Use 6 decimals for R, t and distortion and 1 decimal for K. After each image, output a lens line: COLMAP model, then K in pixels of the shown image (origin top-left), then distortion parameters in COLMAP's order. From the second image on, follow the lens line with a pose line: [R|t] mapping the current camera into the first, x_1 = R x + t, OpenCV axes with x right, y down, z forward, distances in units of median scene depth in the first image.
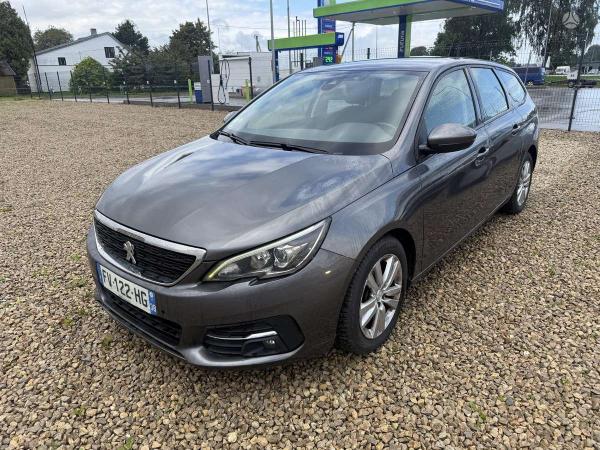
lens RADIAL K [[426.7, 0, 300.0], [0, 426.7, 225.0], [0, 0, 1]] dist [0.004430, -0.002230]
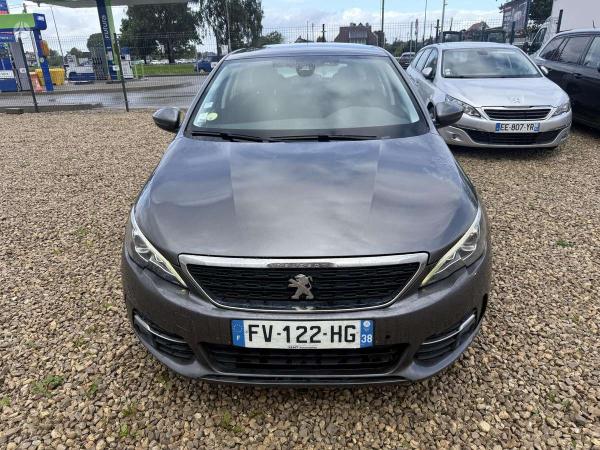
lens RADIAL K [[426.7, 0, 300.0], [0, 426.7, 225.0], [0, 0, 1]] dist [0.004430, -0.002230]
pose [[0.799642, -0.225139, 0.556673, -0.801973], [0.211332, 0.973257, 0.090049, -0.117550], [-0.562059, 0.045636, 0.825837, 0.347205]]
